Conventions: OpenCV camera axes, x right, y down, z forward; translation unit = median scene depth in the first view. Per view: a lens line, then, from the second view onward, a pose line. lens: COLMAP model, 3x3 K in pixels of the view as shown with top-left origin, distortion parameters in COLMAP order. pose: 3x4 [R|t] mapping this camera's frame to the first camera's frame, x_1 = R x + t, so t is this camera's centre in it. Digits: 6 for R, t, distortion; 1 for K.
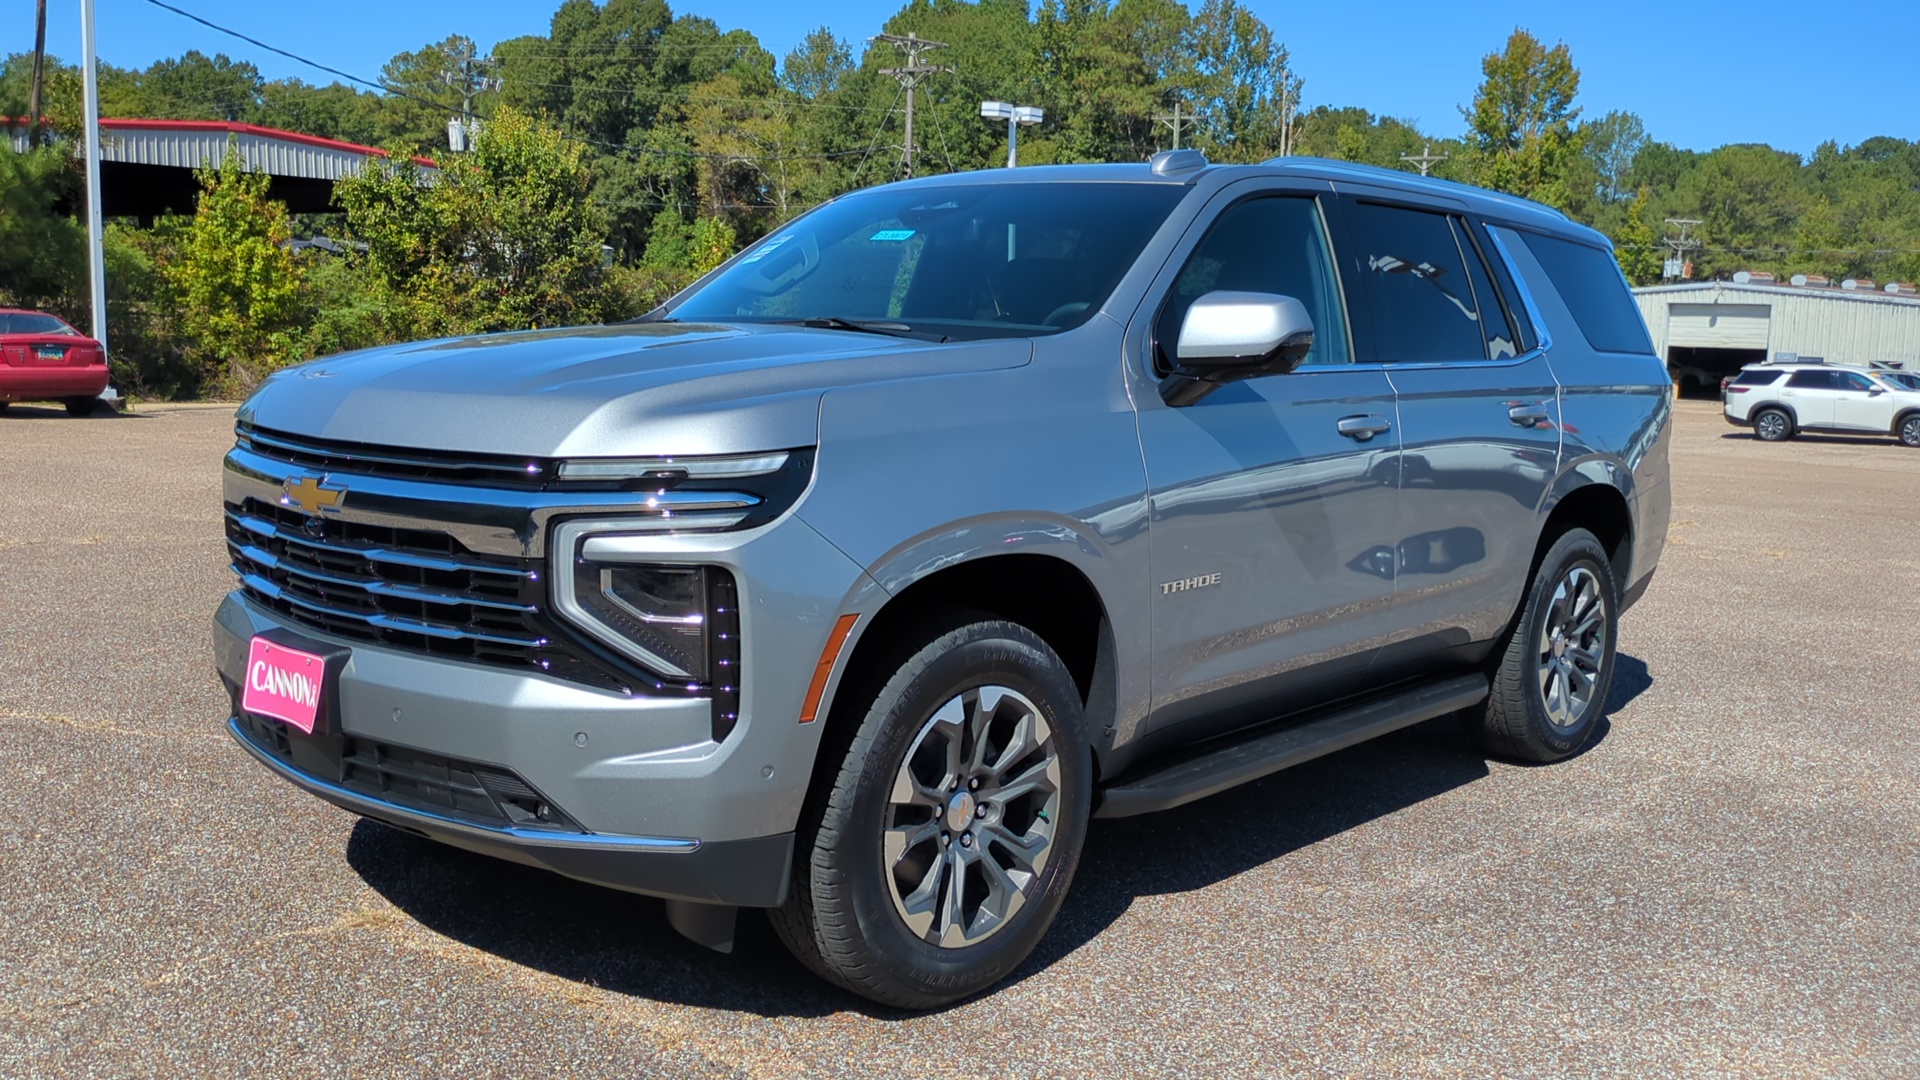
lens RADIAL K [[1651.3, 0, 956.4], [0, 1651.3, 528.8], [0, 0, 1]] dist [0.063811, -0.085823]
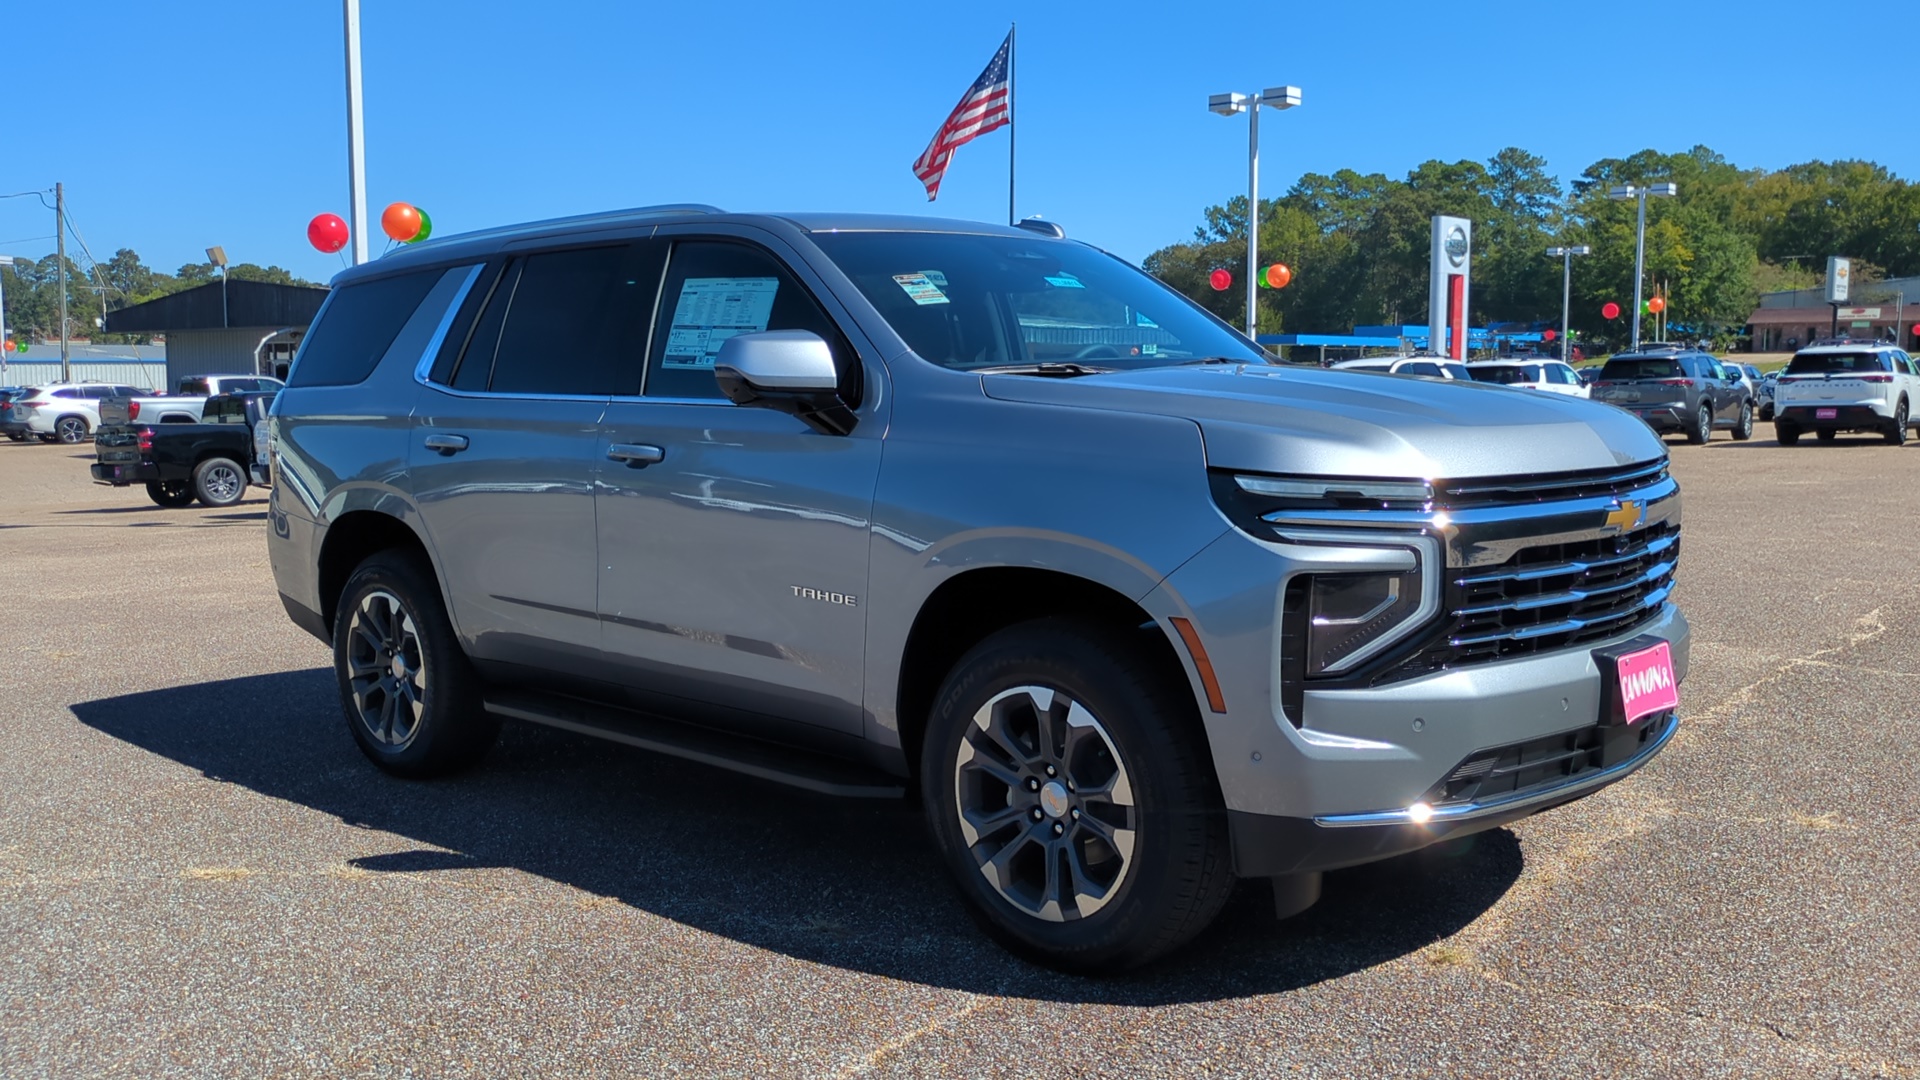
lens RADIAL K [[1651.3, 0, 956.4], [0, 1651.3, 528.8], [0, 0, 1]] dist [0.063811, -0.085823]
pose [[0.005123, -0.121400, 0.992590, -1.318996], [0.135615, 0.983518, 0.119591, -0.182027], [-0.990748, 0.133997, 0.021502, 1.235292]]
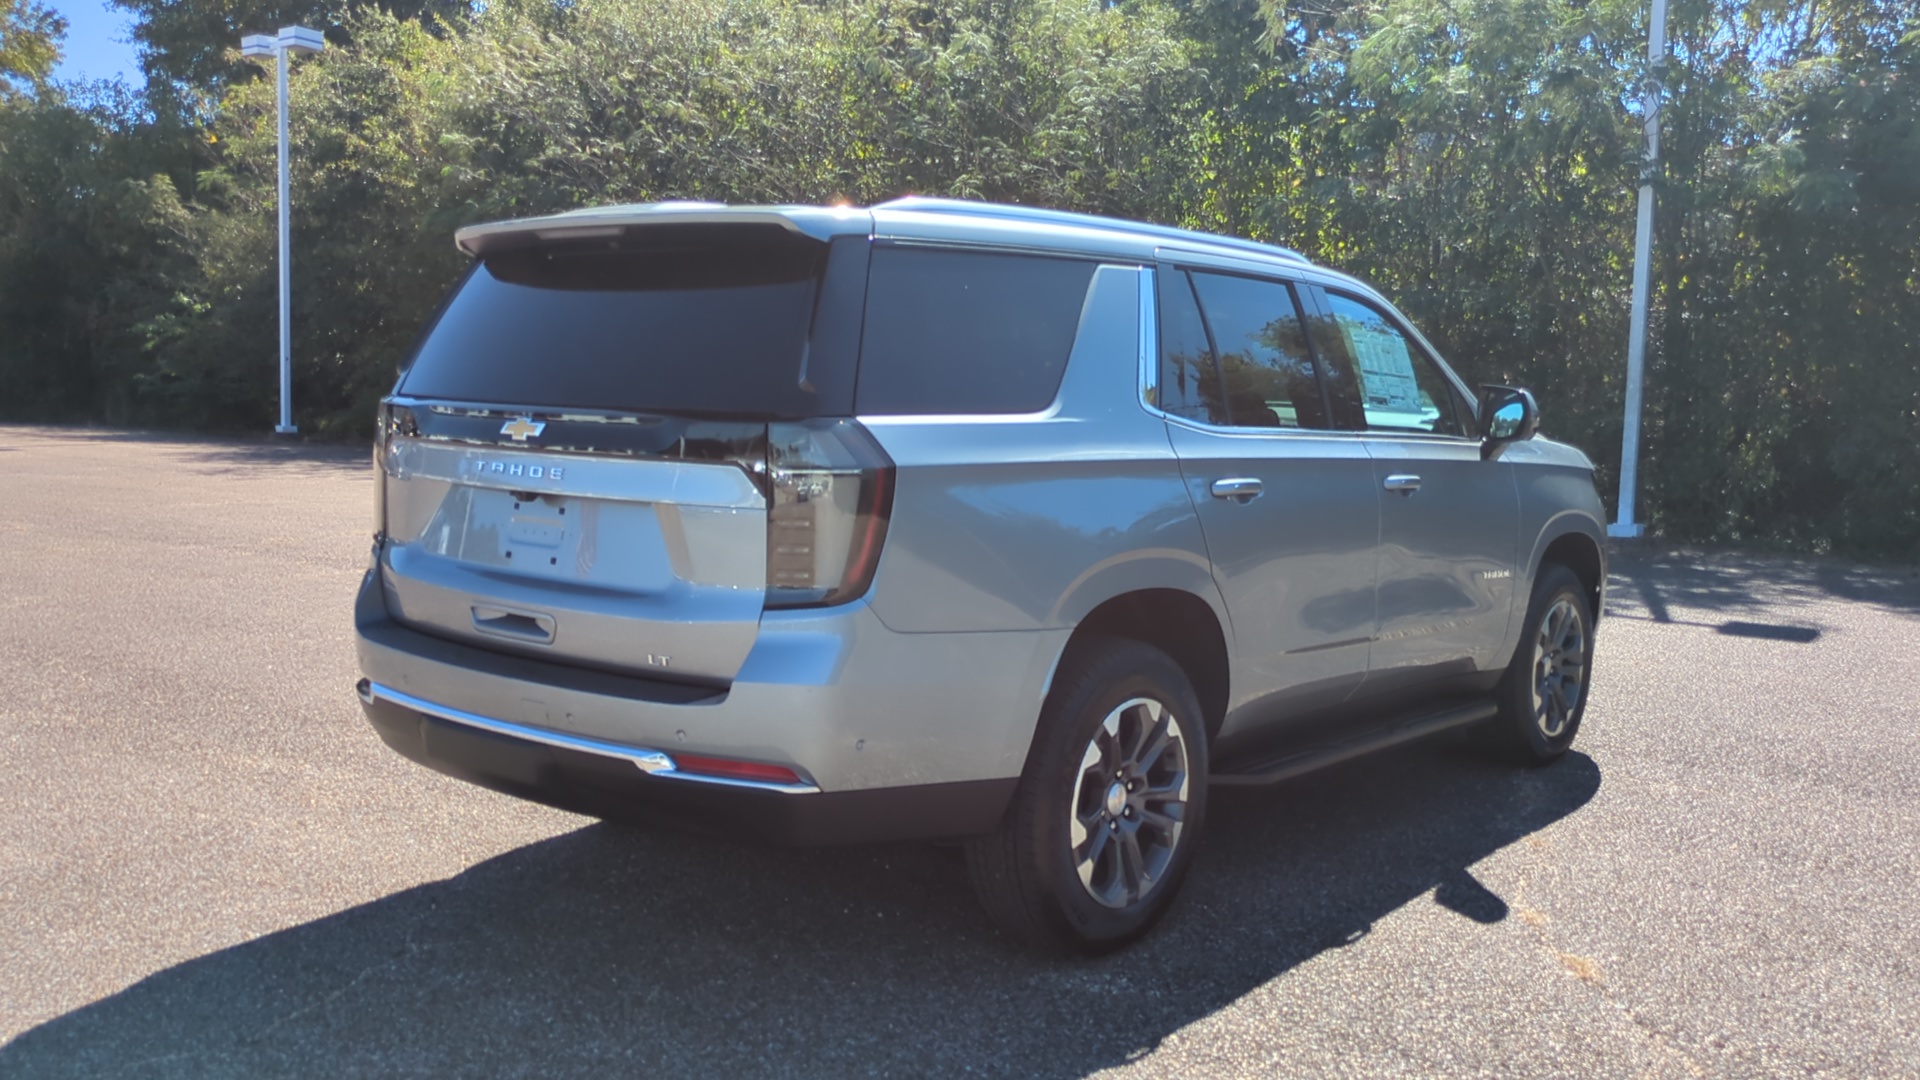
lens RADIAL K [[1651.3, 0, 956.4], [0, 1651.3, 528.8], [0, 0, 1]] dist [0.063811, -0.085823]
pose [[-0.996937, -0.055300, -0.055309, 0.357874], [-0.065383, 0.977337, 0.201338, -0.341465], [0.042921, 0.204338, -0.977959, 2.845933]]
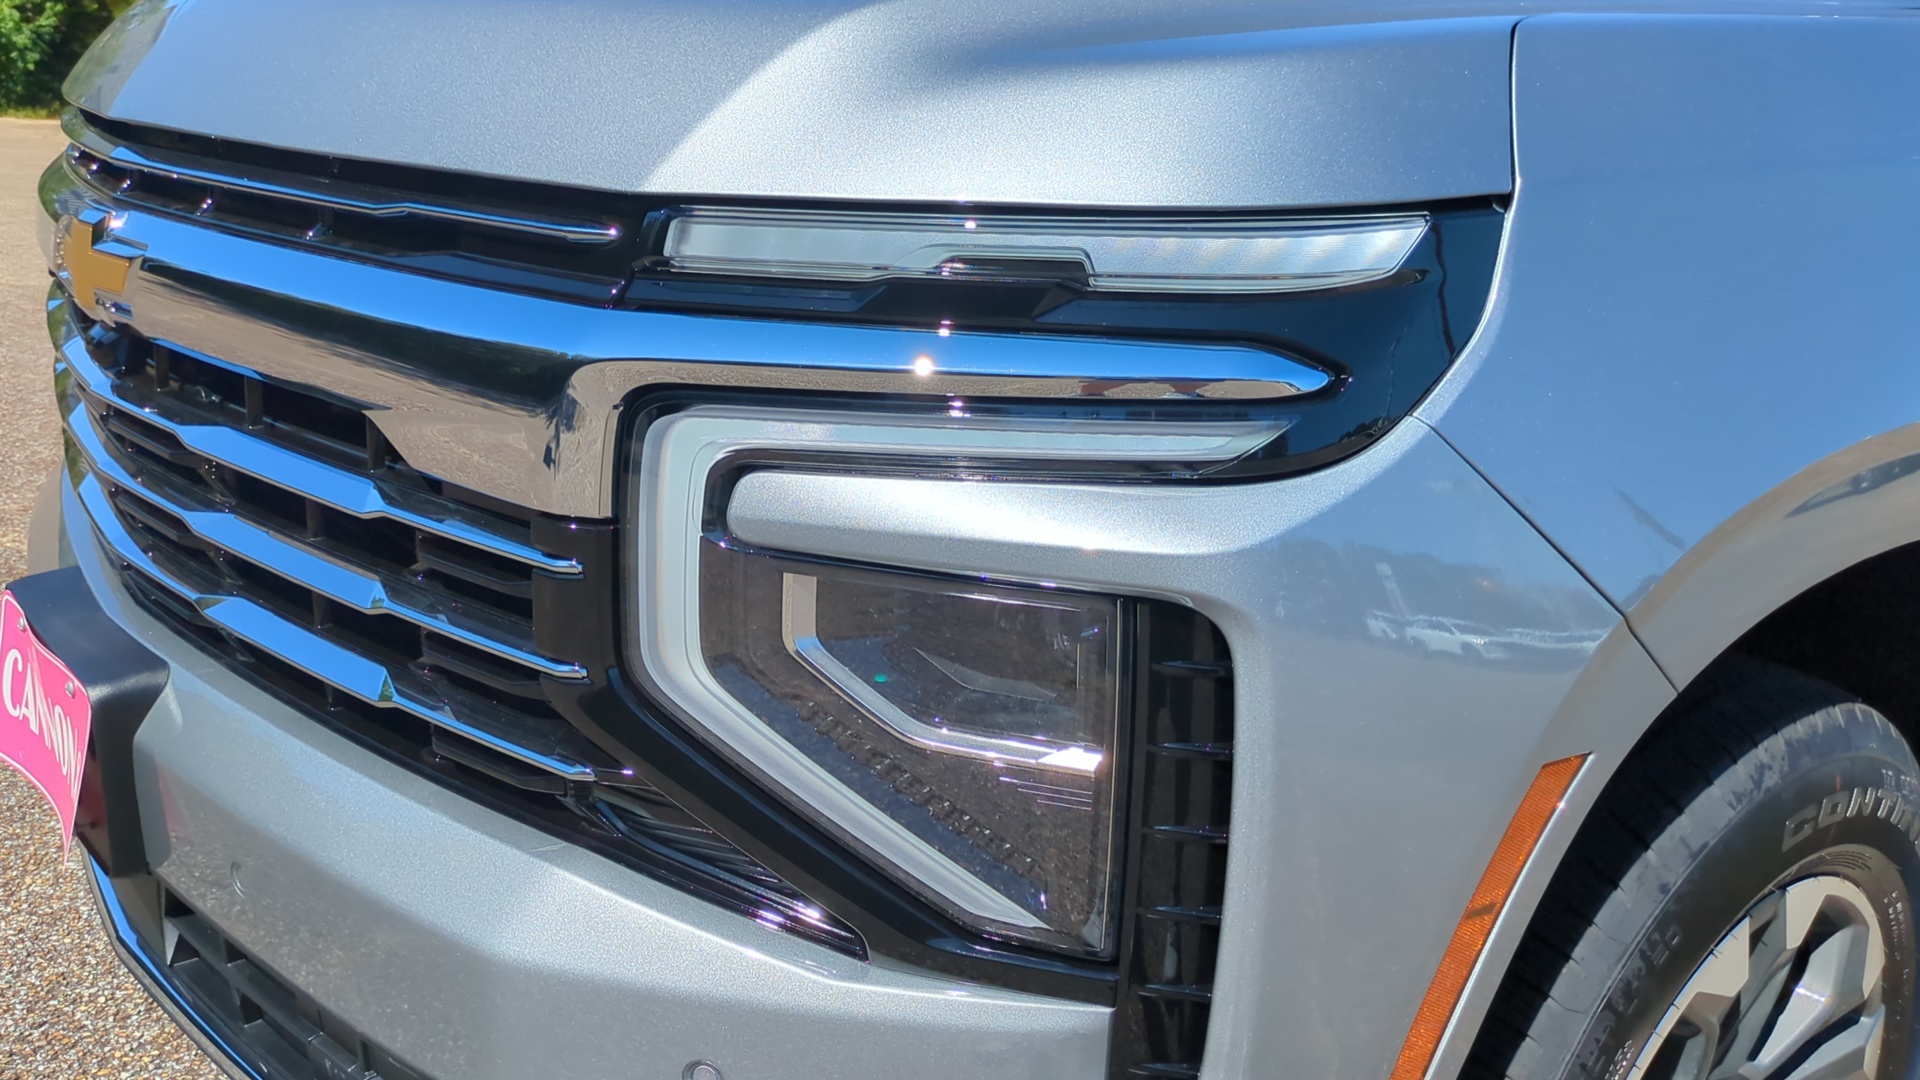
lens RADIAL K [[1651.3, 0, 956.4], [0, 1651.3, 528.8], [0, 0, 1]] dist [0.063811, -0.085823]
pose [[0.987711, 0.076360, -0.136368, -0.110108], [-0.057997, 0.989298, 0.133890, -0.020443], [0.145133, -0.124335, 0.981569, 0.546266]]
